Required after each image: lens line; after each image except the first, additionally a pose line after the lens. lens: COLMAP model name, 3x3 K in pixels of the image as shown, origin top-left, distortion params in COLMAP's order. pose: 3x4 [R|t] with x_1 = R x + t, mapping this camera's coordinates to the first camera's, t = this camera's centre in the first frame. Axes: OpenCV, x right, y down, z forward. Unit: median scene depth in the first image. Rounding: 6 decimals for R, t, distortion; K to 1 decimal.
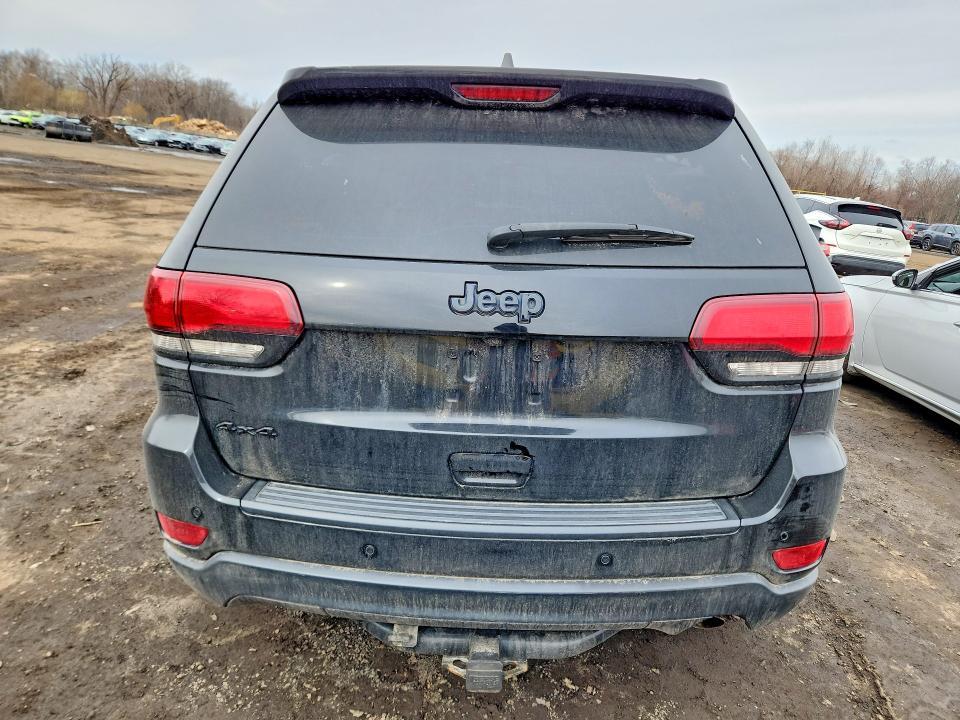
lens RADIAL K [[738.3, 0, 480.0], [0, 738.3, 360.0], [0, 0, 1]] dist [0.010787, 0.006768]
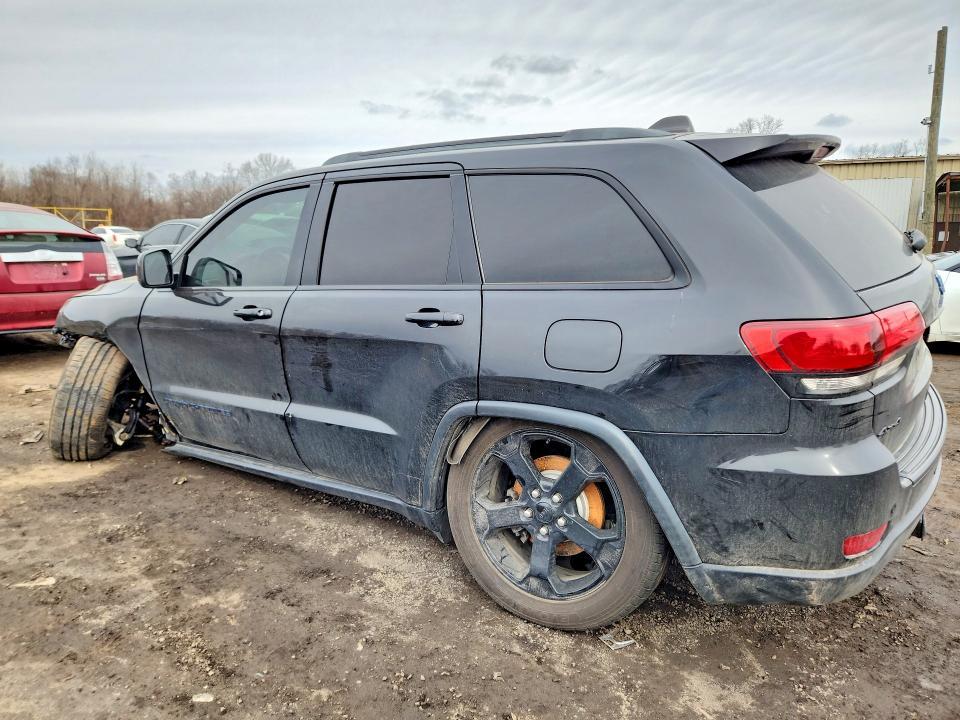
lens RADIAL K [[738.3, 0, 480.0], [0, 738.3, 360.0], [0, 0, 1]] dist [0.010787, 0.006768]
pose [[0.475936, -0.248096, 0.843762, -0.191253], [0.255643, 0.956988, 0.137189, -0.042929], [-0.841506, 0.150408, 0.518889, 0.103136]]
